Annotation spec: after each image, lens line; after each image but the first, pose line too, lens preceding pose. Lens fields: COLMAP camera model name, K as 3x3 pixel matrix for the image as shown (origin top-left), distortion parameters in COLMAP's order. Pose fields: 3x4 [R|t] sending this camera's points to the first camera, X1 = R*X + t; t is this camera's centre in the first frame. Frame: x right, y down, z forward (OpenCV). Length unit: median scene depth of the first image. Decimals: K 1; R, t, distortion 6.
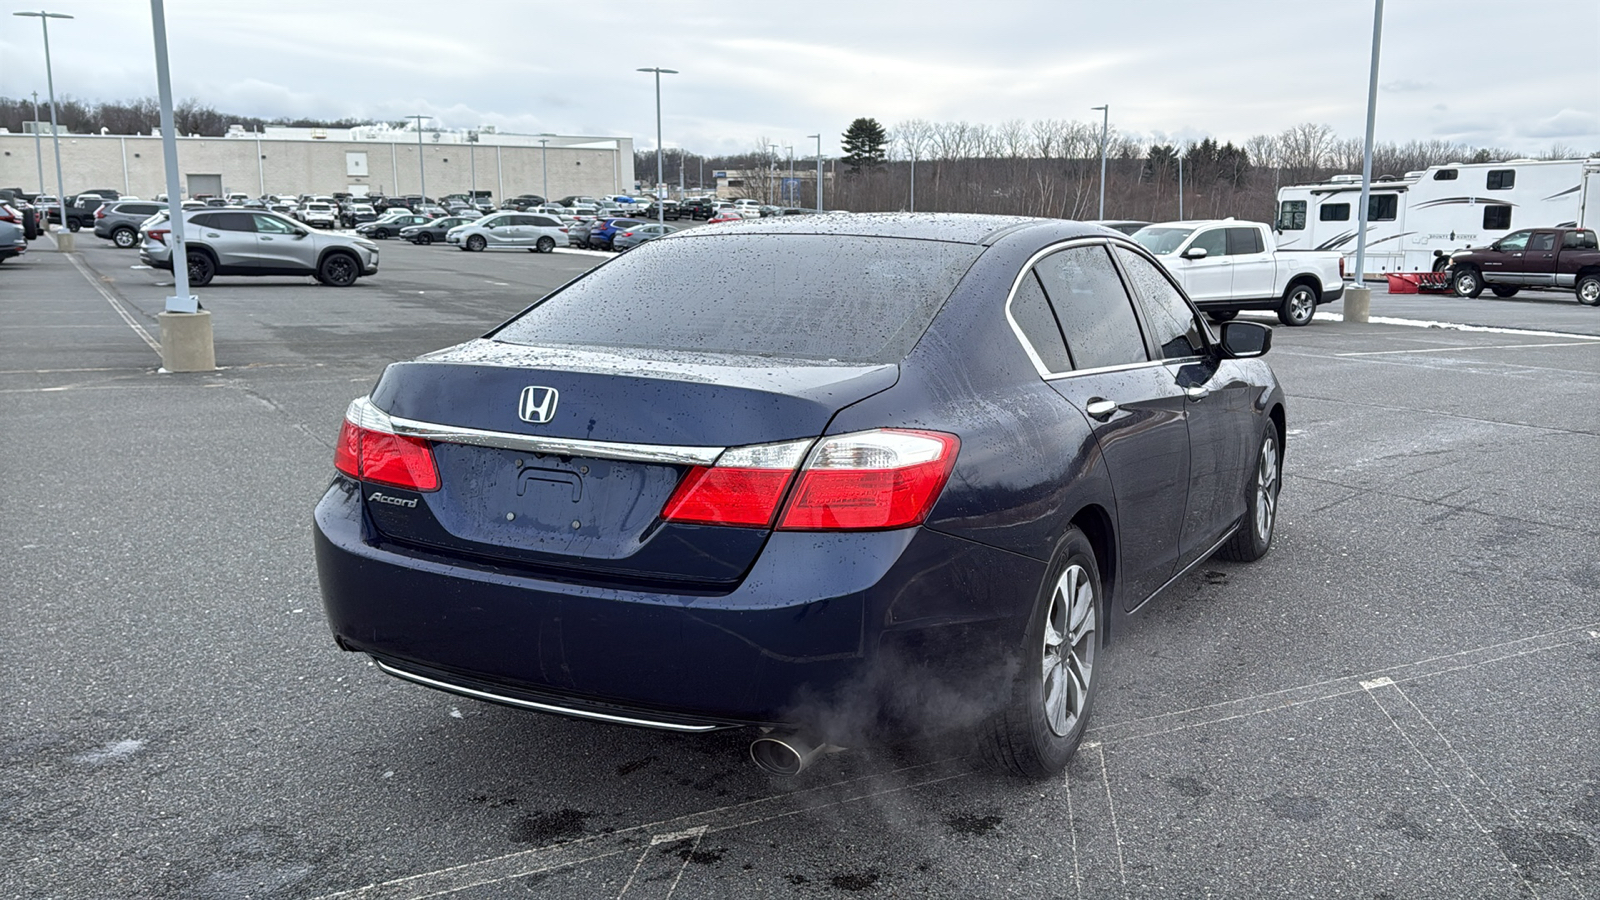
lens RADIAL K [[1359.9, 0, 840.2], [0, 1359.9, 463.6], [0, 0, 1]] dist [0.178315, -0.339692]
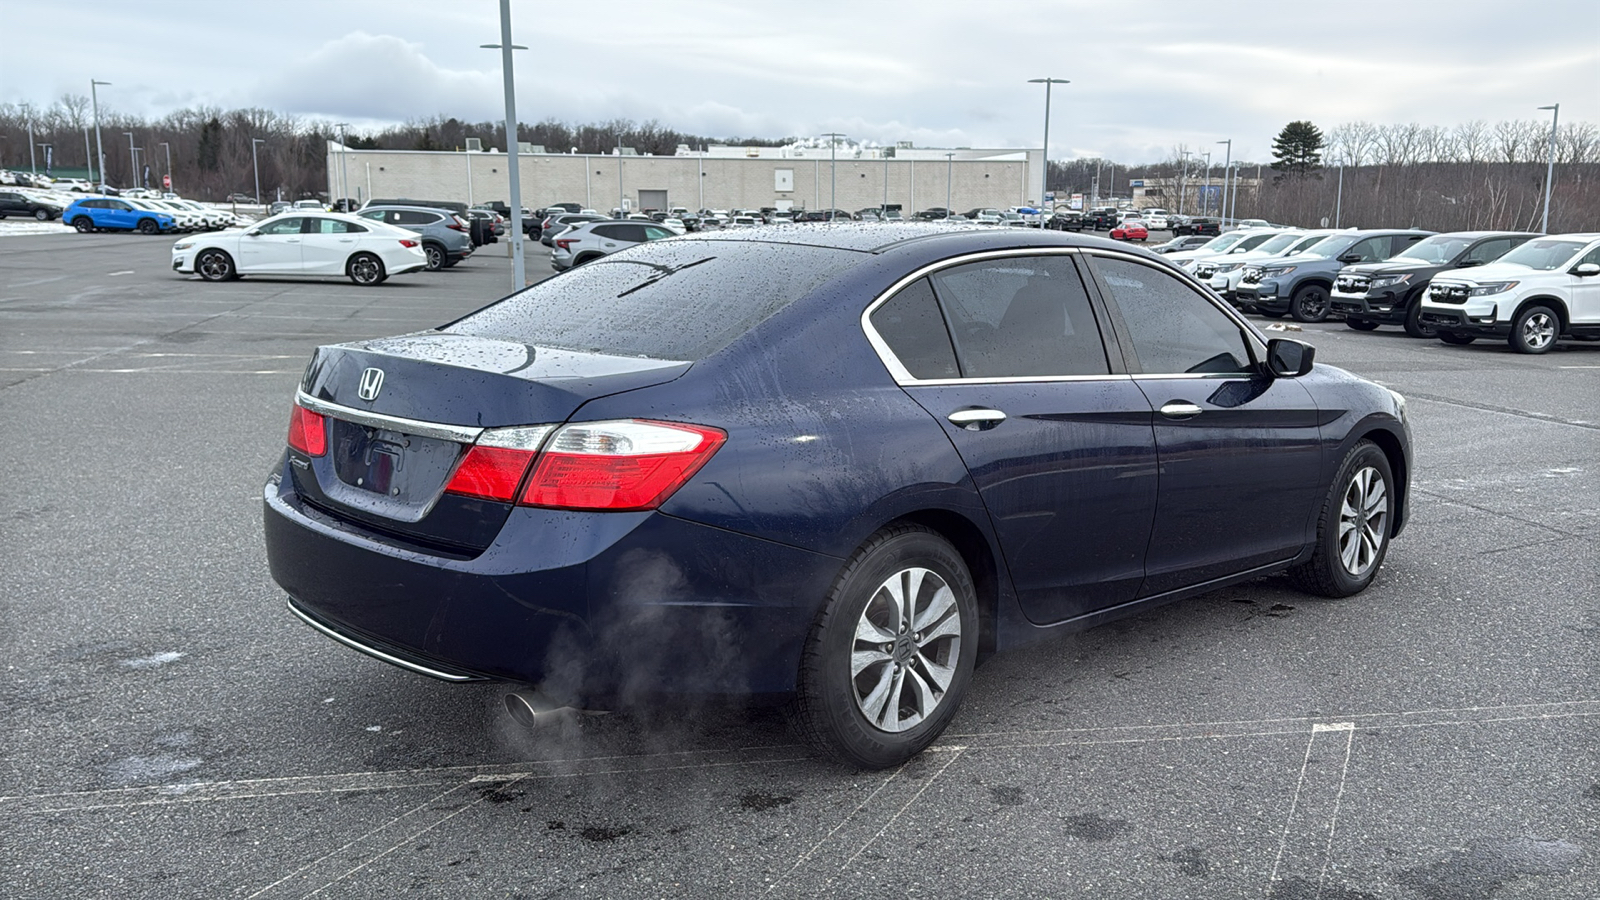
lens RADIAL K [[1362.2, 0, 842.2], [0, 1362.2, 485.8], [0, 0, 1]] dist [0.192782, -0.397905]
pose [[0.953938, 0.060673, -0.293805, 0.043436], [-0.058568, 0.998156, 0.015967, 0.000026], [0.294232, 0.001976, 0.955732, 0.000998]]
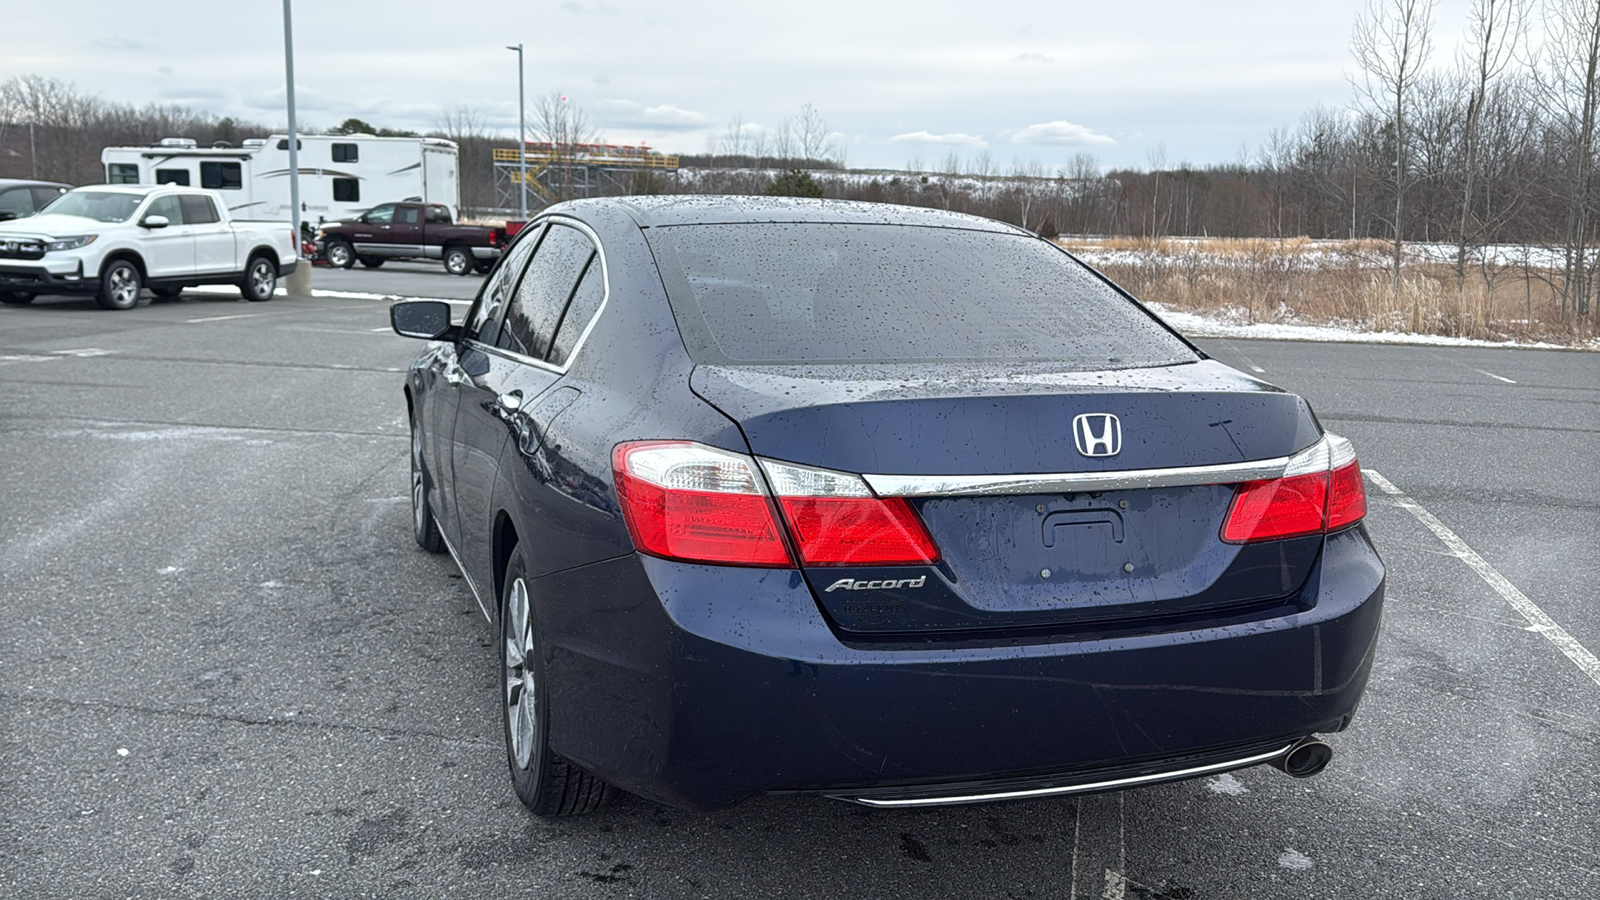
lens RADIAL K [[1356.6, 0, 838.5], [0, 1356.6, 479.8], [0, 0, 1]] dist [0.174978, -0.321261]
pose [[0.655780, -0.129635, 0.743739, -0.081590], [0.104076, 0.991265, 0.081012, -0.008591], [-0.747744, 0.024279, 0.663543, 0.047702]]
